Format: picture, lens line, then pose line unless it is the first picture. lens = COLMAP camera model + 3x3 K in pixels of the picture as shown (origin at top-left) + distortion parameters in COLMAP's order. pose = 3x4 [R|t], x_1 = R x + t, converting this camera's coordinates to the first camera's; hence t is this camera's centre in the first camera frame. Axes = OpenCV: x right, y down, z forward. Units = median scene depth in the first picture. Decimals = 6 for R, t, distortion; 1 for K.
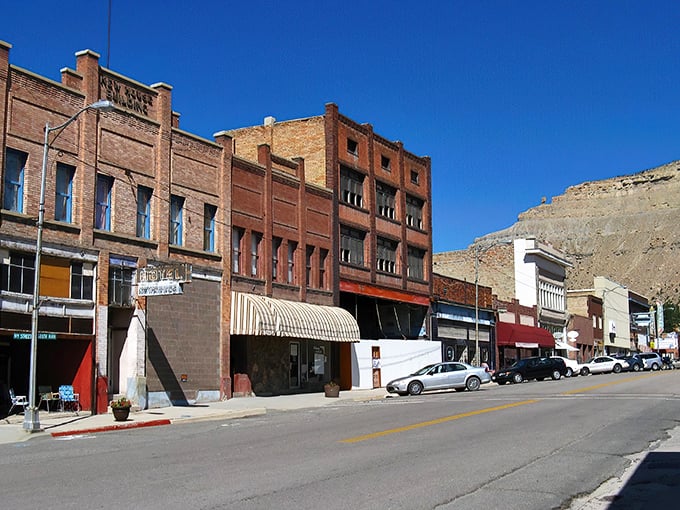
lens RADIAL K [[1012.8, 0, 340.0], [0, 1012.8, 255.0], [0, 0, 1]] dist [-0.137399, 0.041486]
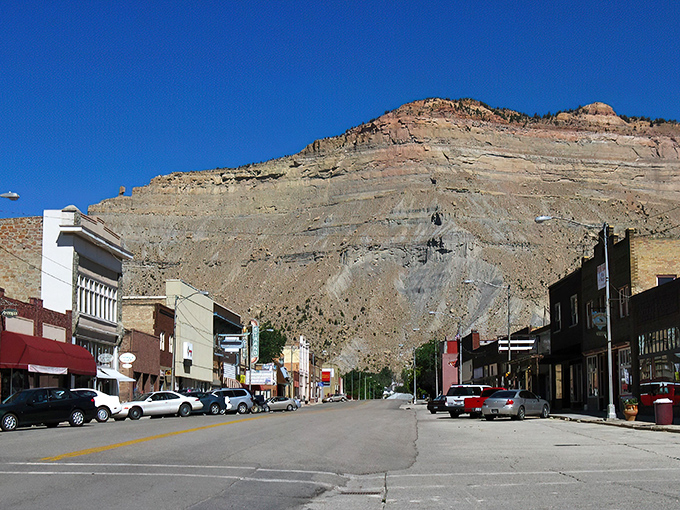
lens RADIAL K [[1012.8, 0, 340.0], [0, 1012.8, 255.0], [0, 0, 1]] dist [-0.137399, 0.041486]
pose [[0.926976, 0.069662, 0.368595, 0.106970], [-0.056837, 0.997344, -0.045551, 0.031520], [-0.370789, 0.021275, 0.928473, 0.303156]]
